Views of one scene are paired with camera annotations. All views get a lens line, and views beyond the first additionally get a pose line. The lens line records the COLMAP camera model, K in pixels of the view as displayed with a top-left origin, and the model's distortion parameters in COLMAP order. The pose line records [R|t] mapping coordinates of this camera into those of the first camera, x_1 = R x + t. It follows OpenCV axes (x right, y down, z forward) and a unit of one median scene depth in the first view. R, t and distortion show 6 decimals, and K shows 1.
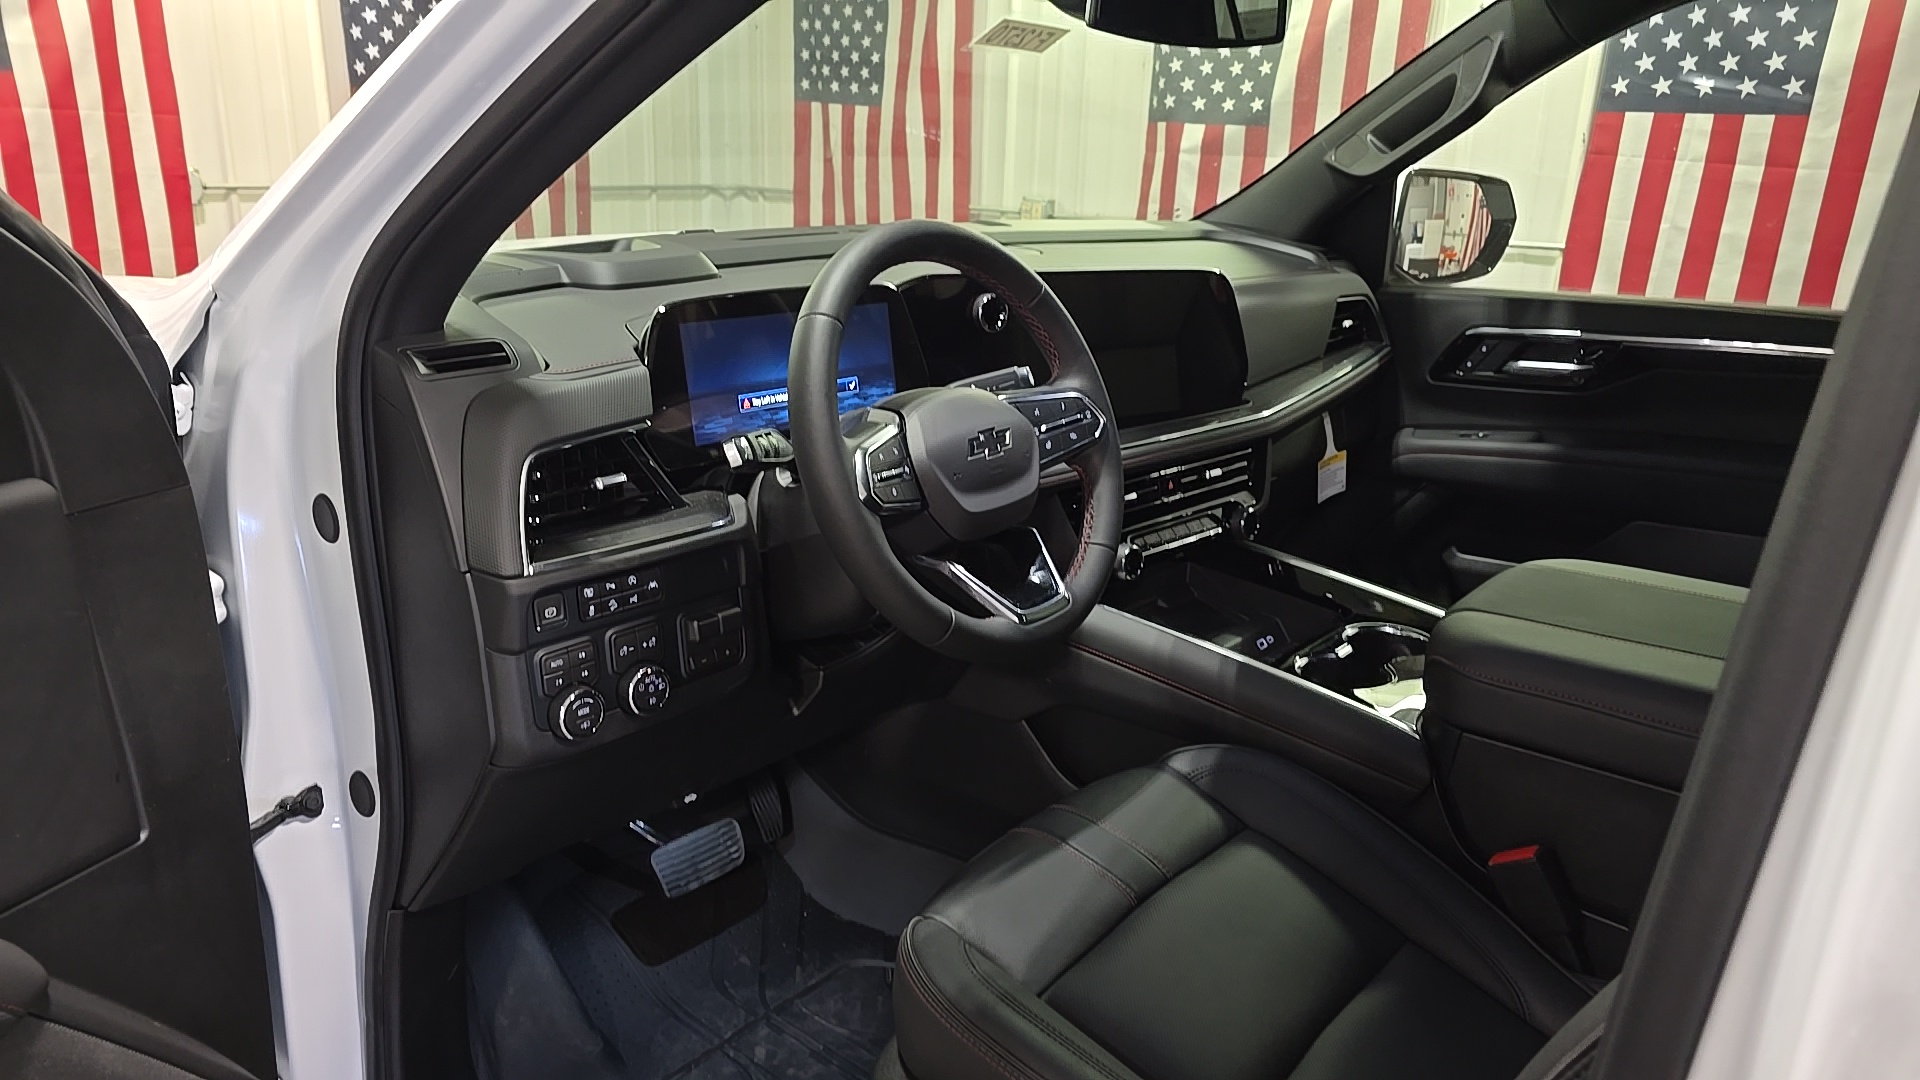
lens RADIAL K [[1300.0, 0, 993.2], [0, 1300.0, 559.2], [0, 0, 1]] dist [0.062208, -0.058241]
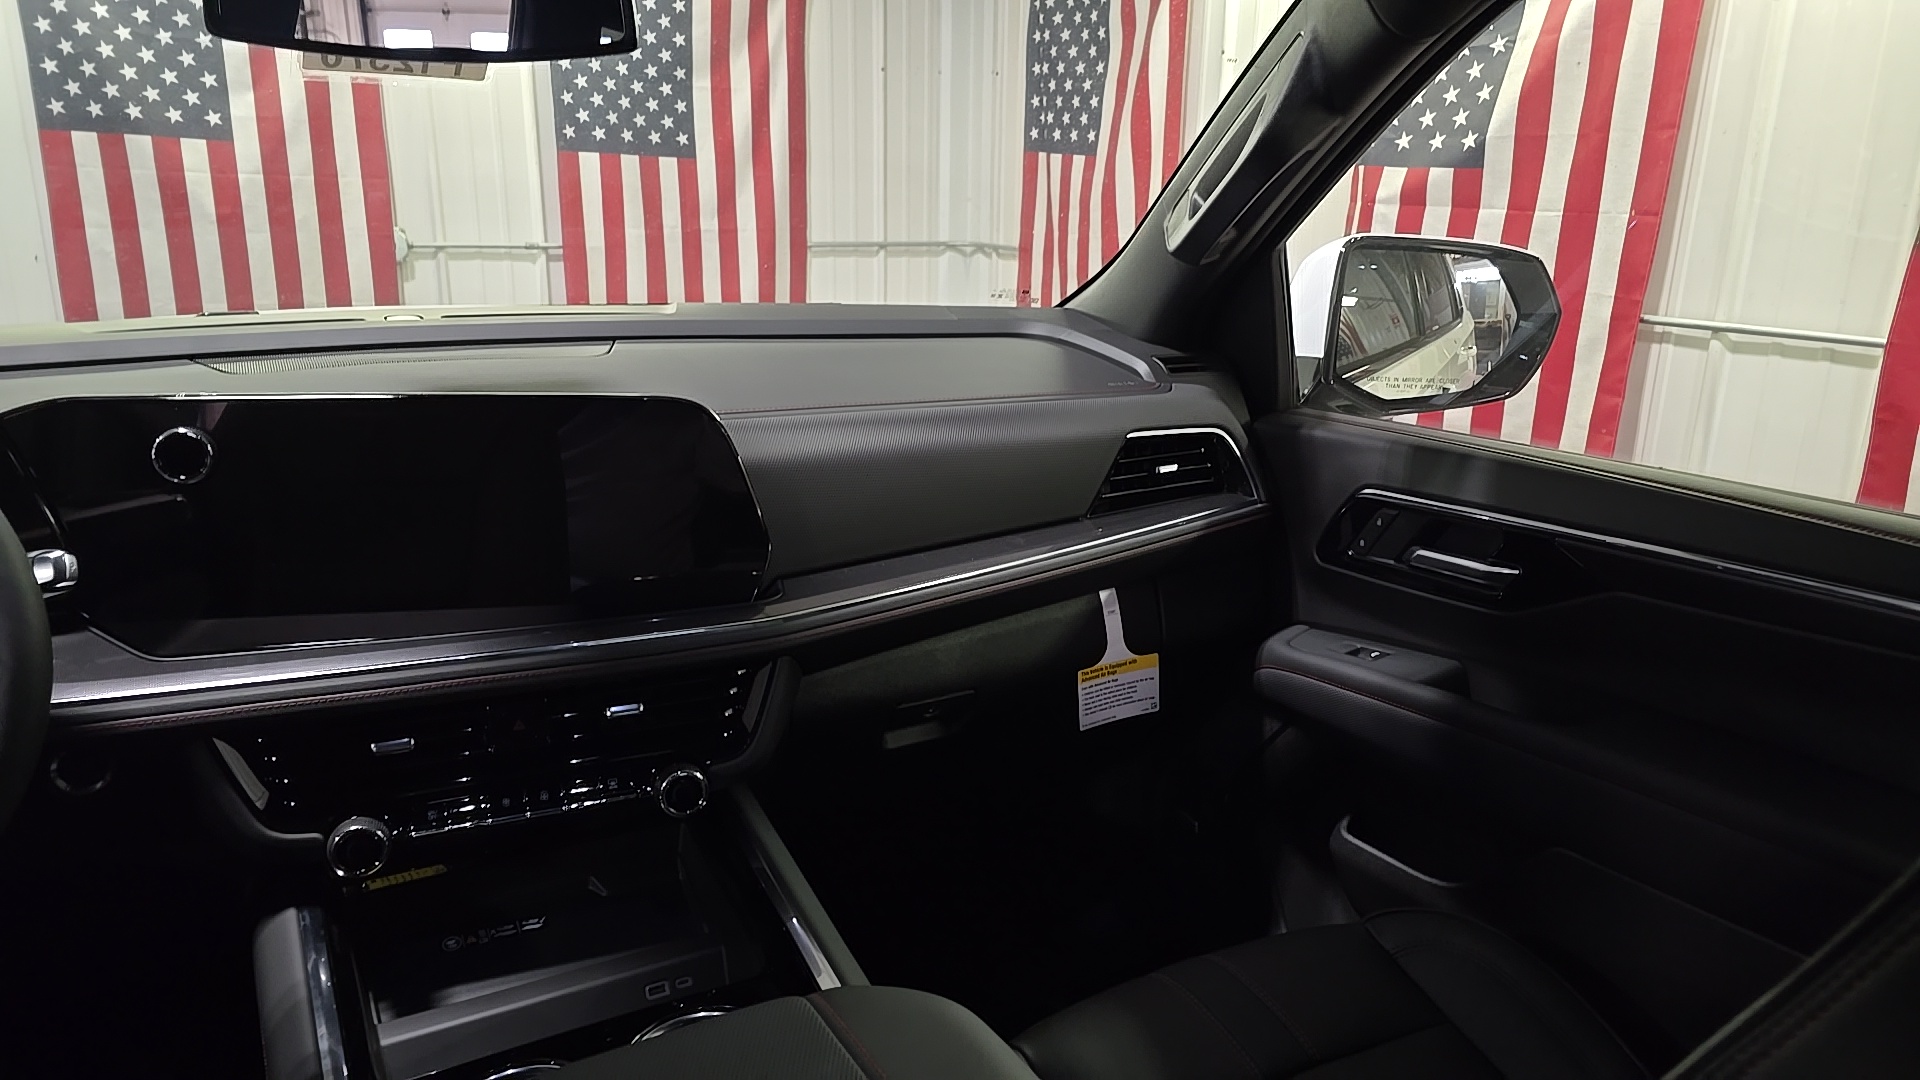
lens RADIAL K [[1300.0, 0, 973.6], [0, 1300.0, 545.4], [0, 0, 1]] dist [0.062208, -0.058241]
pose [[0.919225, 0.091297, -0.383001, 0.241043], [-0.107661, 0.993956, -0.021459, -0.063323], [0.378727, 0.060960, 0.923499, 0.192485]]
